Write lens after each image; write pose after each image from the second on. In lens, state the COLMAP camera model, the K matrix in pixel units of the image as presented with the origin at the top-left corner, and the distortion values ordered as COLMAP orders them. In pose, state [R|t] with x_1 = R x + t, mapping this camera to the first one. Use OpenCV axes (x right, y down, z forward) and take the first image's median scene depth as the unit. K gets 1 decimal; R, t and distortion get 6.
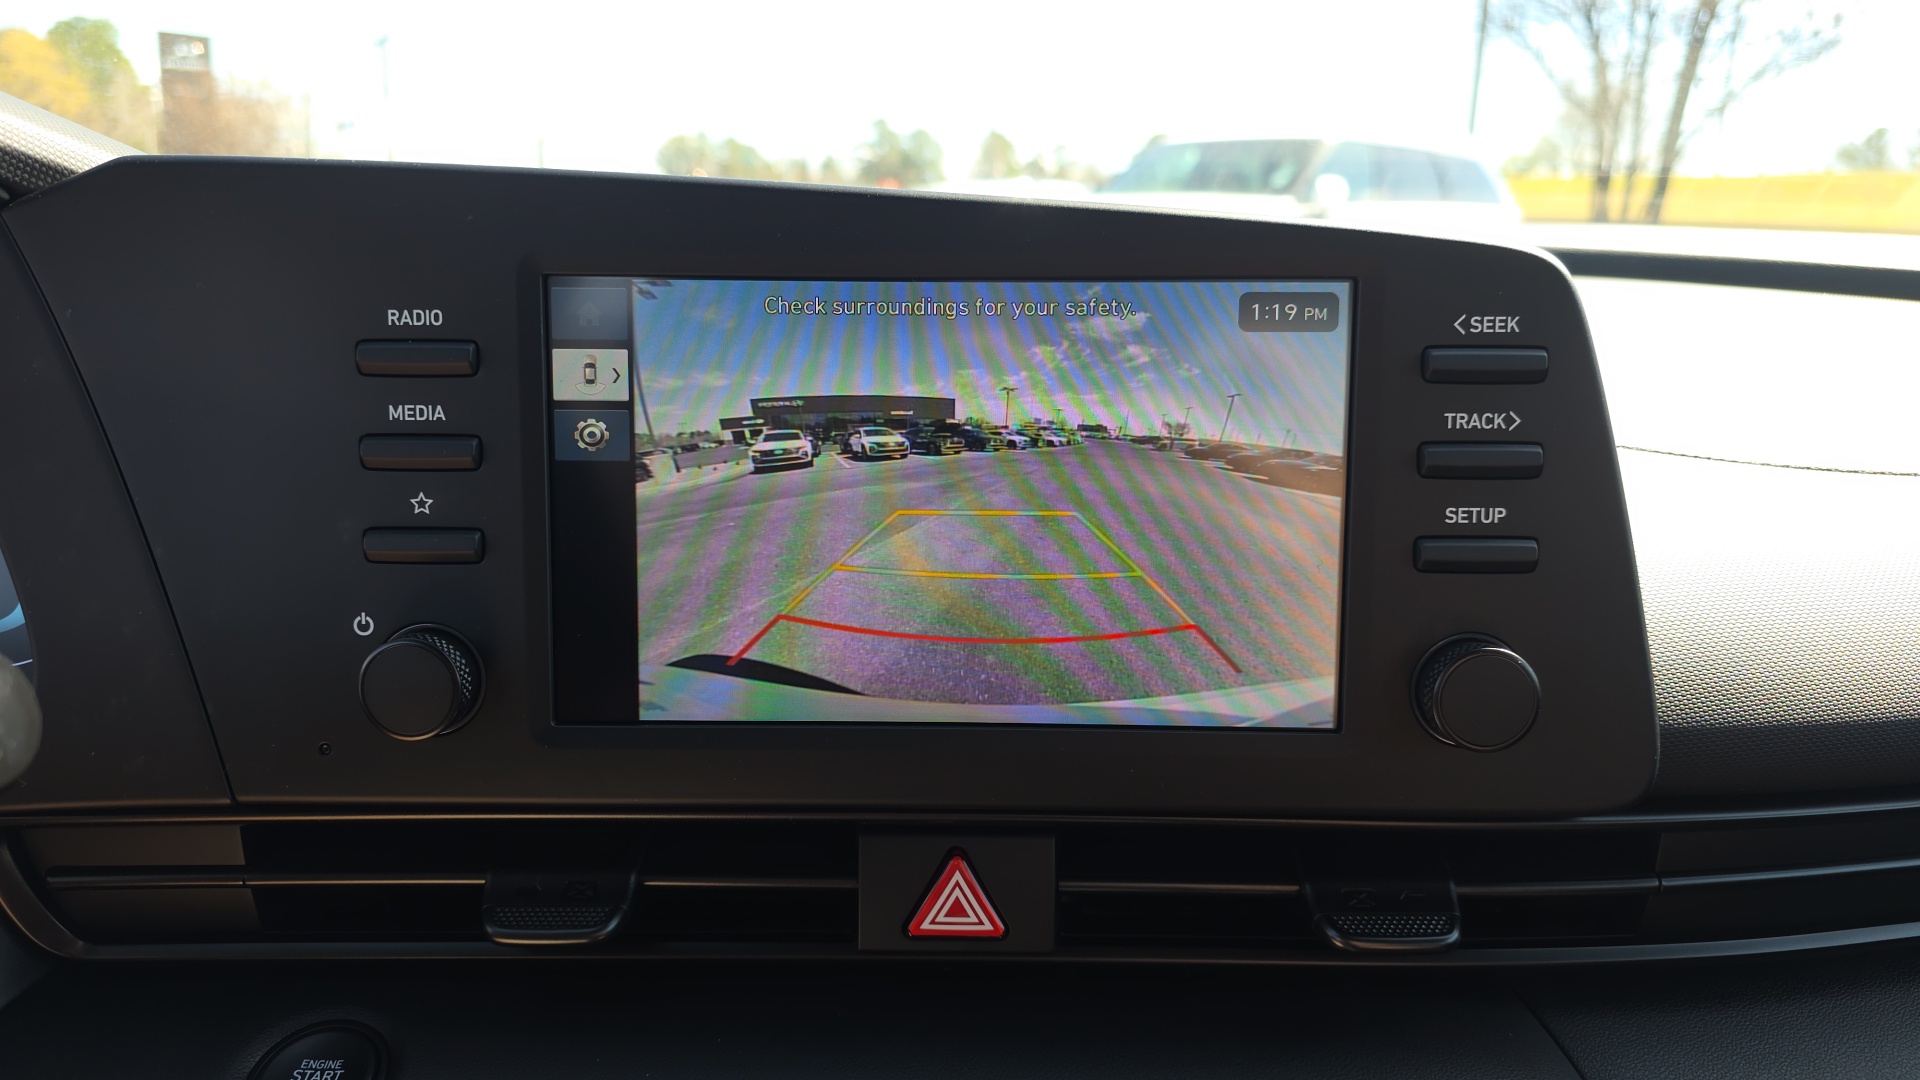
lens RADIAL K [[1305.9, 0, 950.1], [0, 1305.9, 529.6], [0, 0, 1]] dist [0.053572, -0.059572]
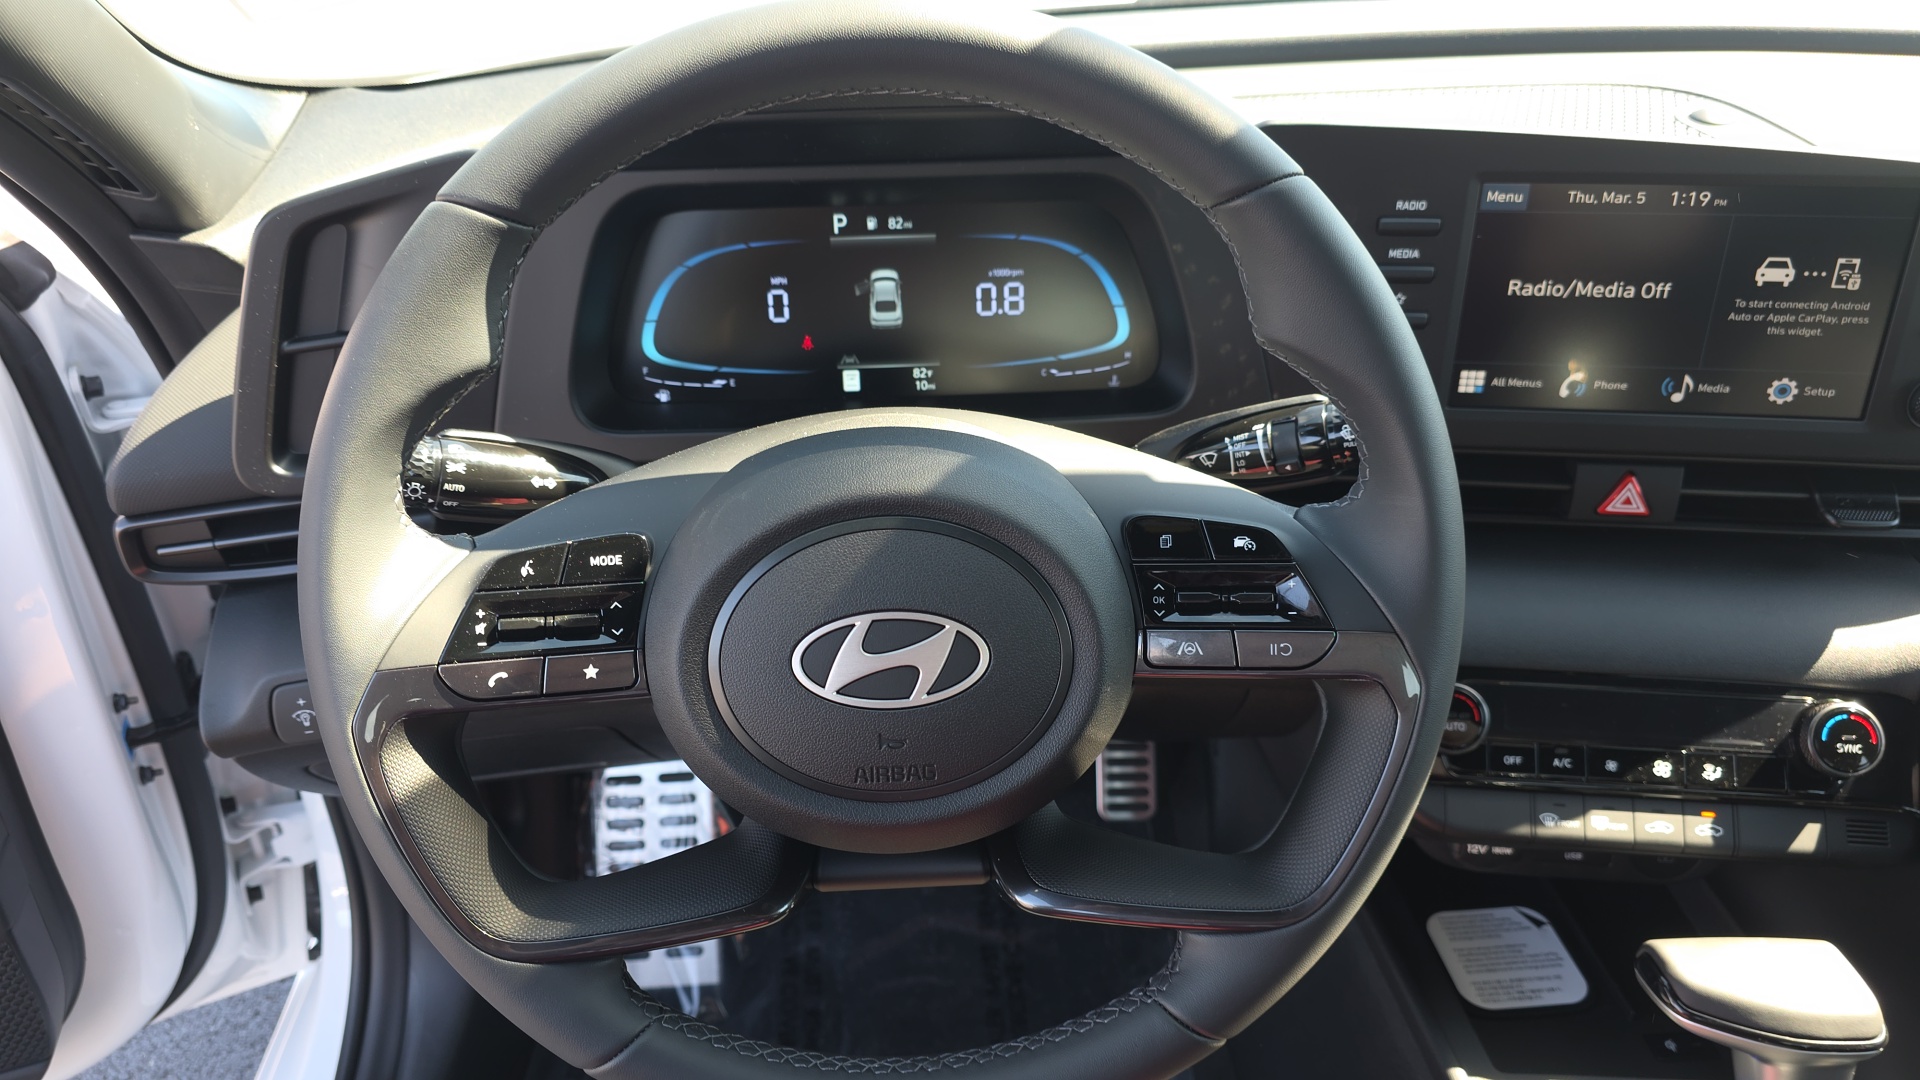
lens RADIAL K [[1305.9, 0, 953.2], [0, 1305.9, 546.4], [0, 0, 1]] dist [0.053572, -0.059572]
pose [[0.993488, 0.033569, -0.108876, -0.792287], [0.001306, 0.952191, 0.305500, -0.257516], [0.113926, -0.303653, 0.945947, -1.027087]]
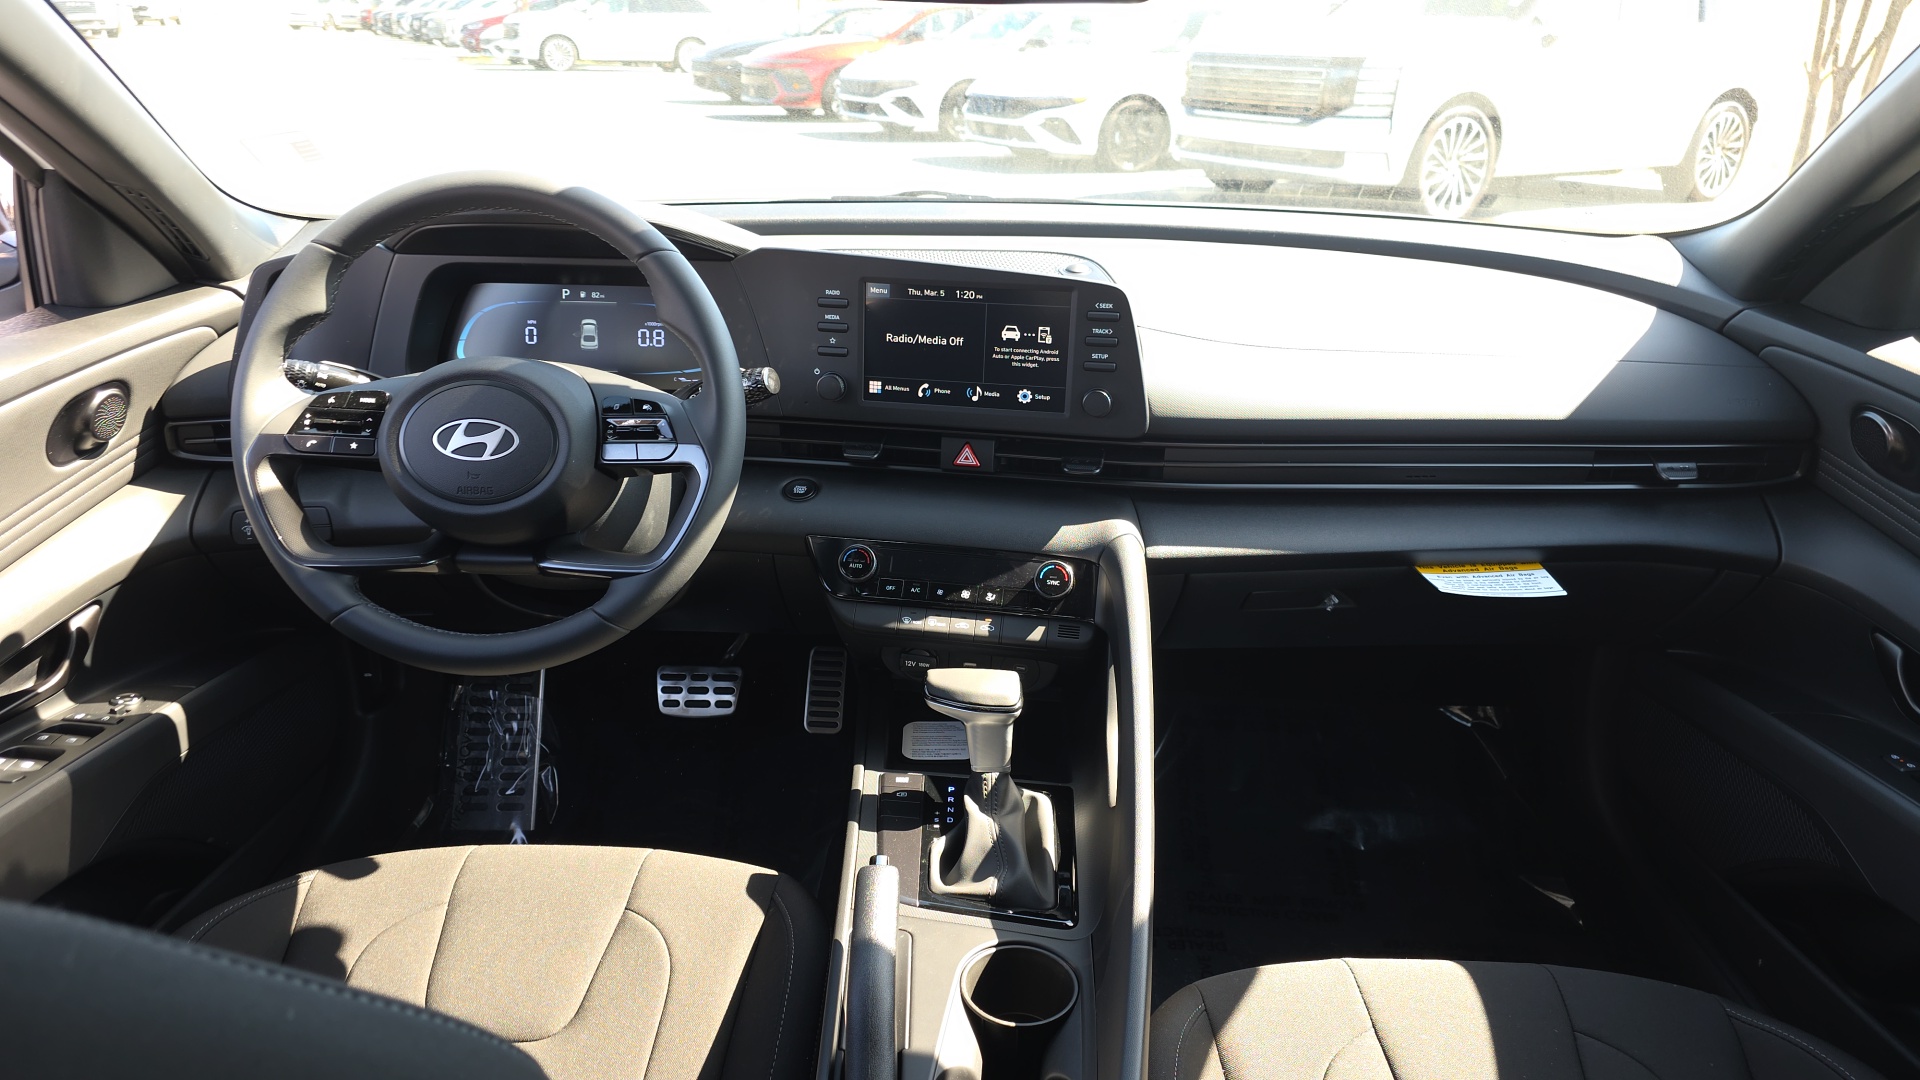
lens RADIAL K [[1305.9, 0, 965.0], [0, 1305.9, 551.4], [0, 0, 1]] dist [0.053572, -0.059572]
pose [[0.986015, 0.069658, -0.151402, 0.578552], [-0.044234, 0.985263, 0.165231, -0.056997], [0.160681, -0.156223, 0.974565, -2.637459]]
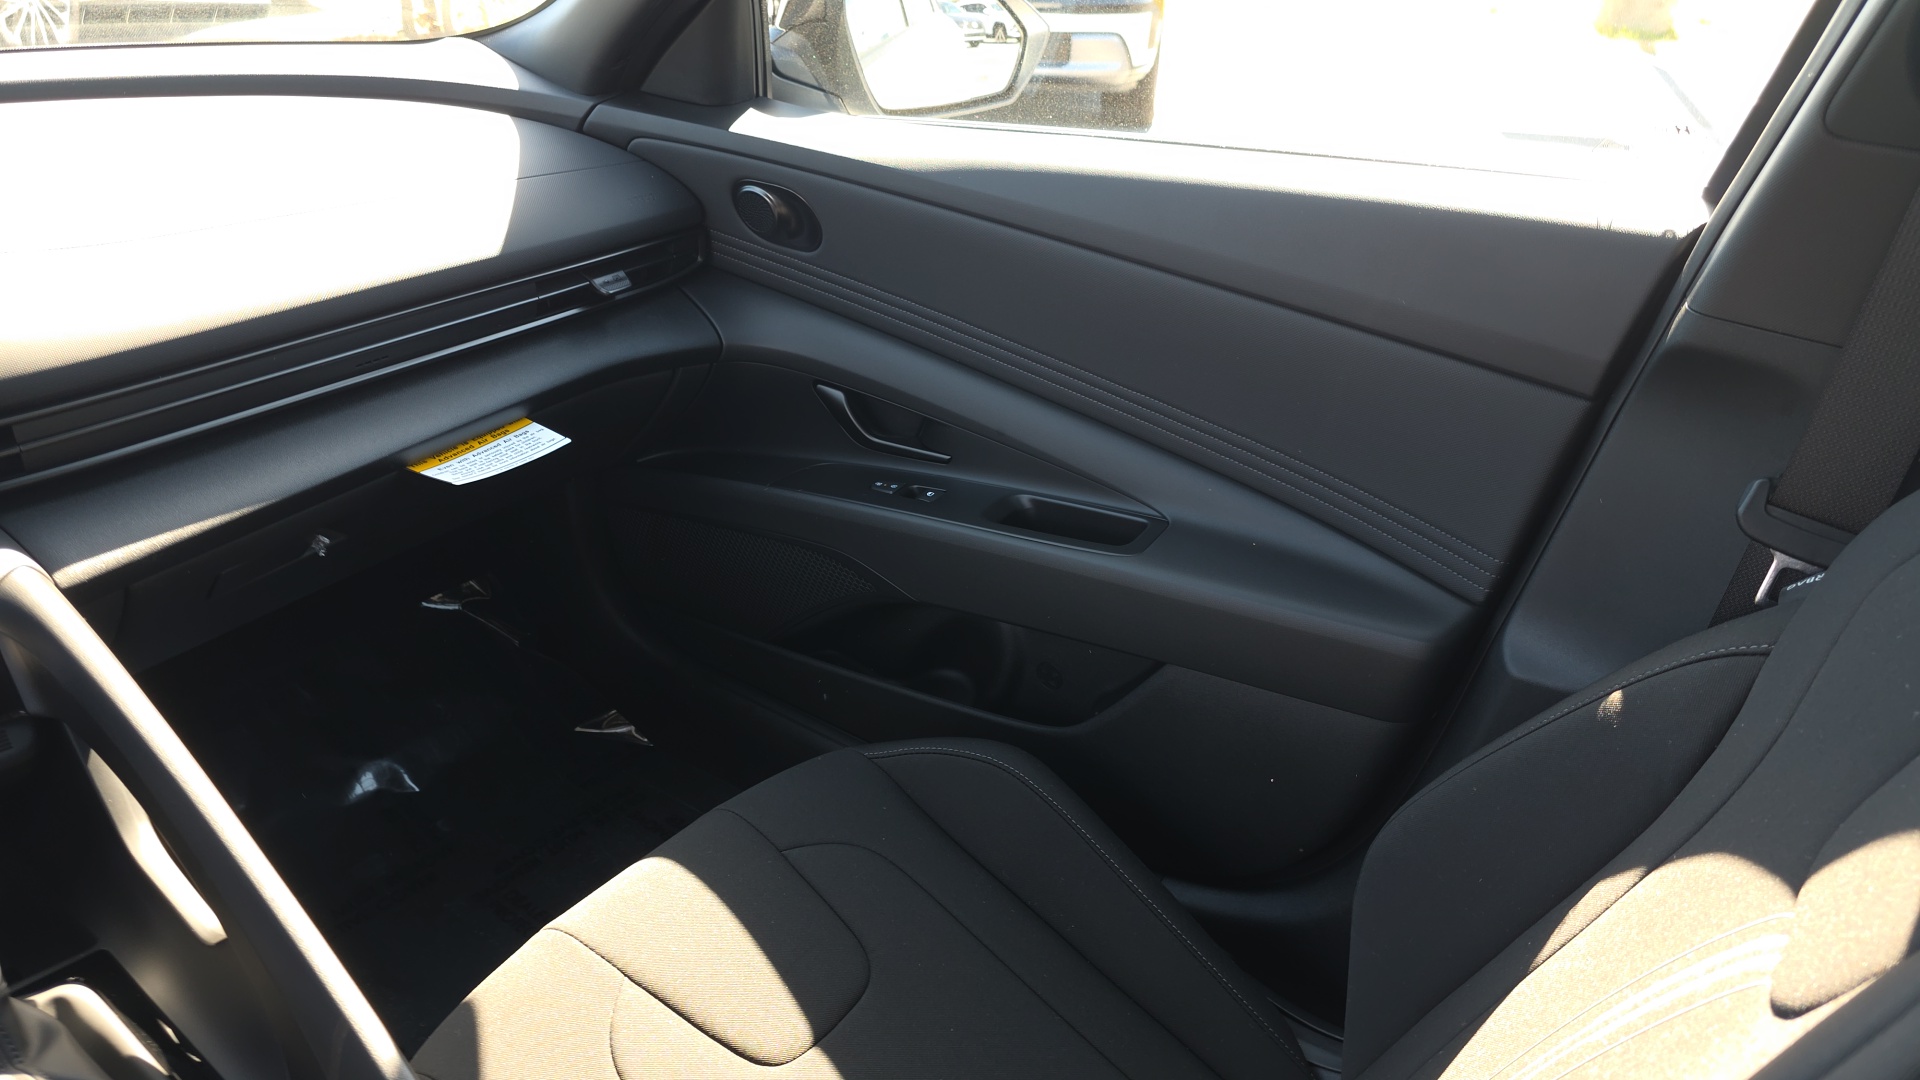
lens RADIAL K [[1305.9, 0, 977.1], [0, 1305.9, 519.9], [0, 0, 1]] dist [0.053572, -0.059572]
pose [[0.703145, -0.309651, 0.640080, 0.196736], [0.130565, 0.941116, 0.311854, -0.130211], [-0.698956, -0.135707, 0.702171, -1.942409]]
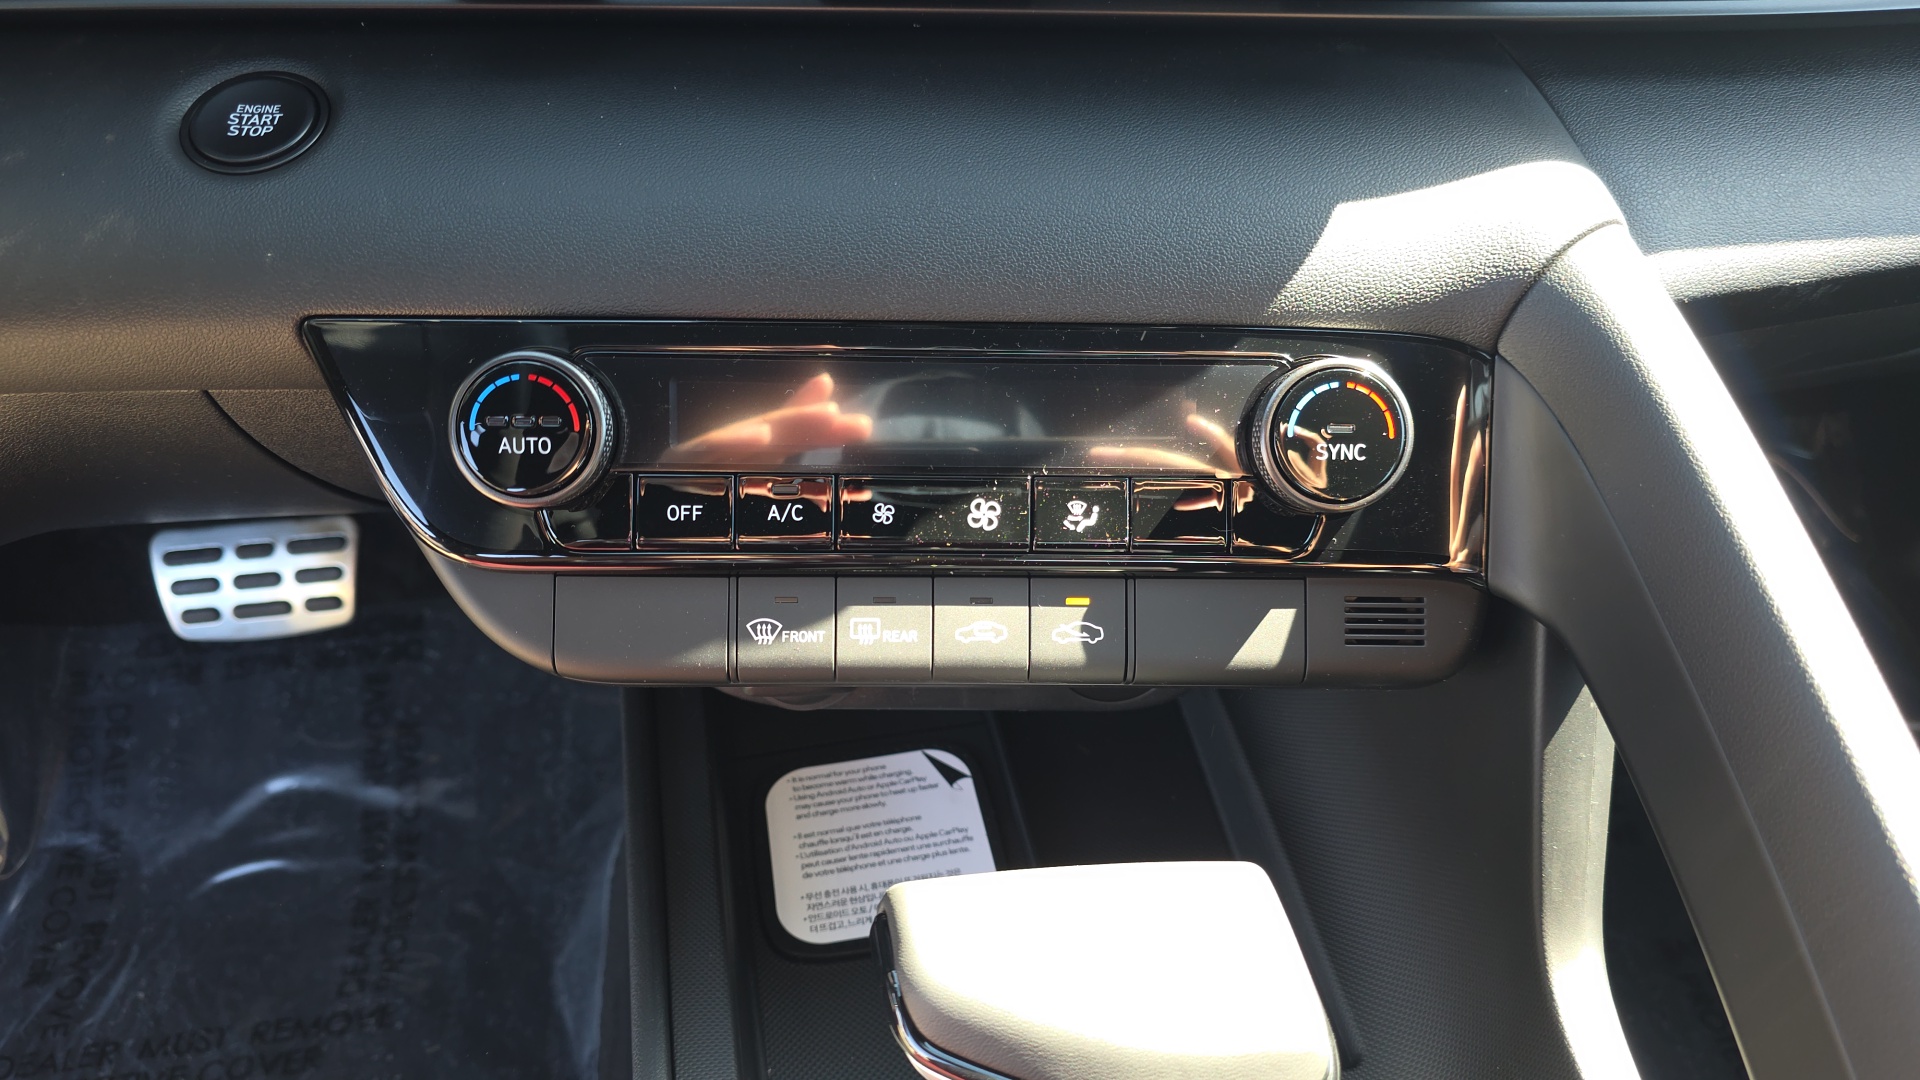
lens RADIAL K [[1305.9, 0, 947.6], [0, 1305.9, 543.0], [0, 0, 1]] dist [0.053572, -0.059572]
pose [[0.999982, -0.001872, 0.005779, 0.015997], [-0.001008, 0.887003, 0.461762, 0.242520], [-0.005990, -0.461759, 0.886985, 0.006351]]
